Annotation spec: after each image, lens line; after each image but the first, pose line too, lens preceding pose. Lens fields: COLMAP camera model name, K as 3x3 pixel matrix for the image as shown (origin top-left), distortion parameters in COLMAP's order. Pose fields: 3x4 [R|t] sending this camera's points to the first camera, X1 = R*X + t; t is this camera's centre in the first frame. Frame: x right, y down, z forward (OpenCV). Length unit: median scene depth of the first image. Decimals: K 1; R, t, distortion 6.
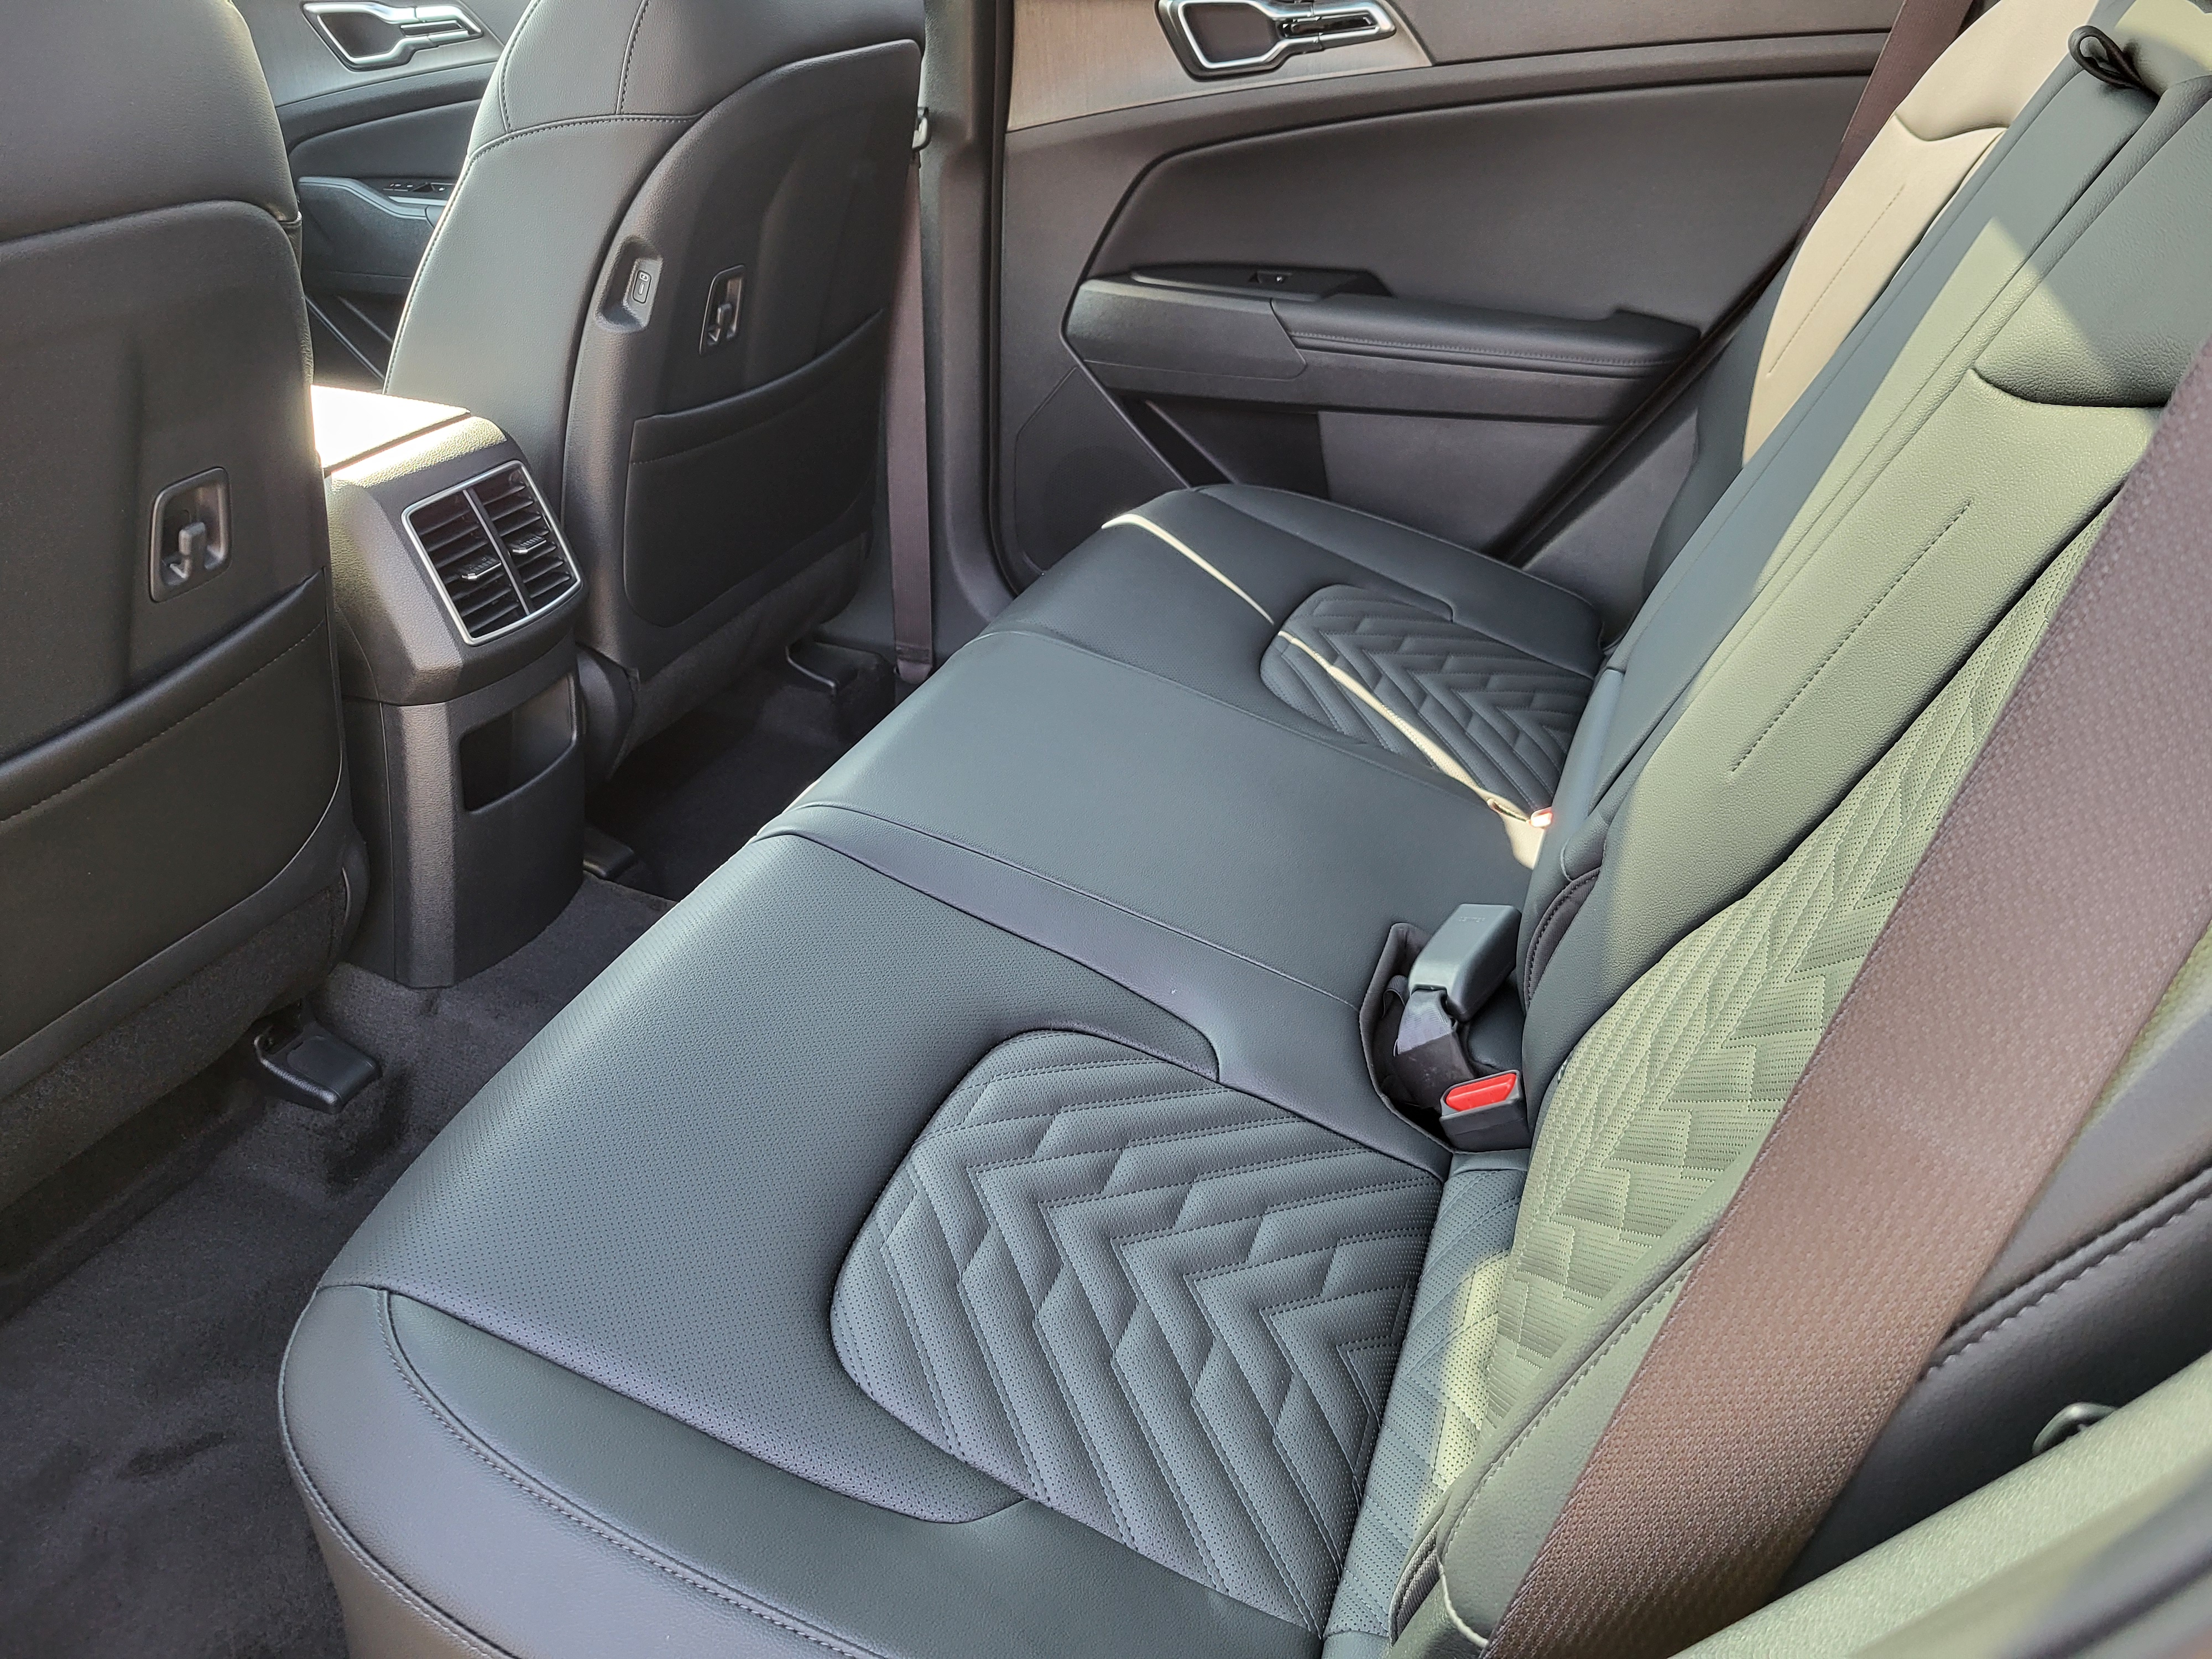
lens RADIAL K [[1650.8, 0, 1048.0], [0, 1650.8, 808.5], [0, 0, 1]] dist [0.011951, -0.005025]
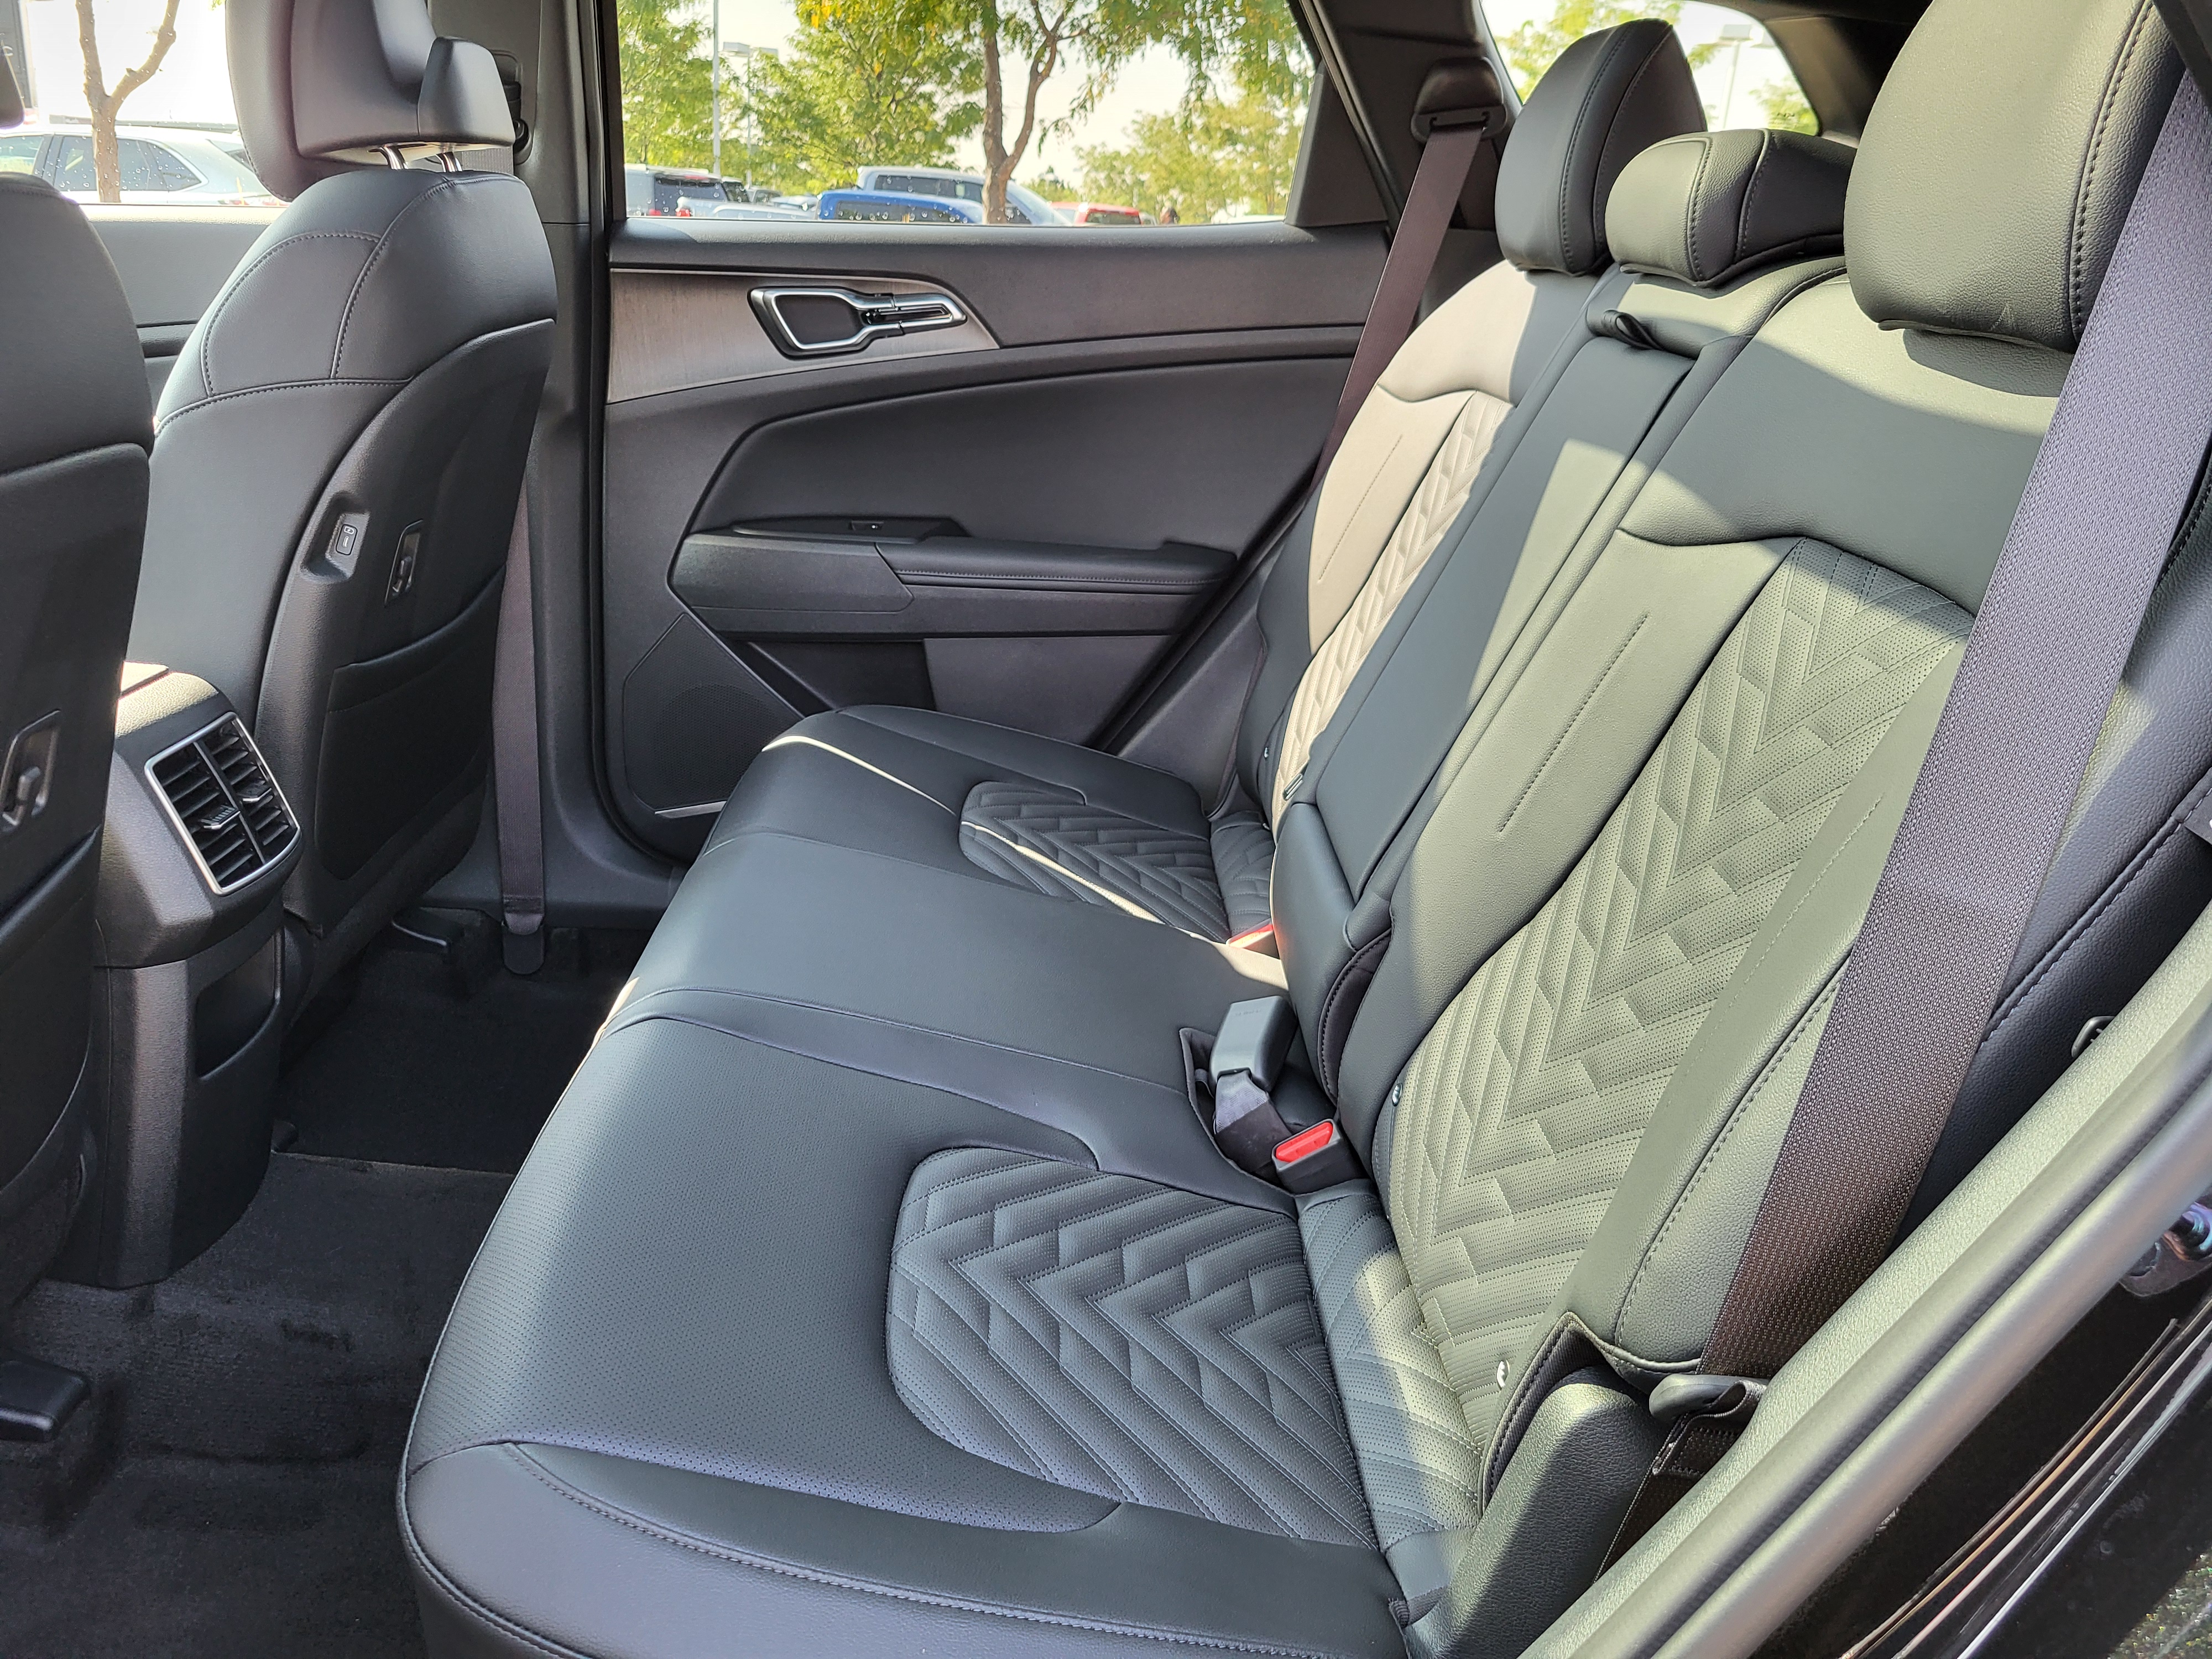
lens RADIAL K [[1713.4, 0, 981.7], [0, 1713.4, 828.7], [0, 0, 1]] dist [0.002095, -0.002602]
pose [[0.932687, -0.086900, 0.350061, -0.261565], [0.142136, 0.980559, -0.135285, 0.058430], [-0.331499, 0.175935, 0.926906, -0.080824]]
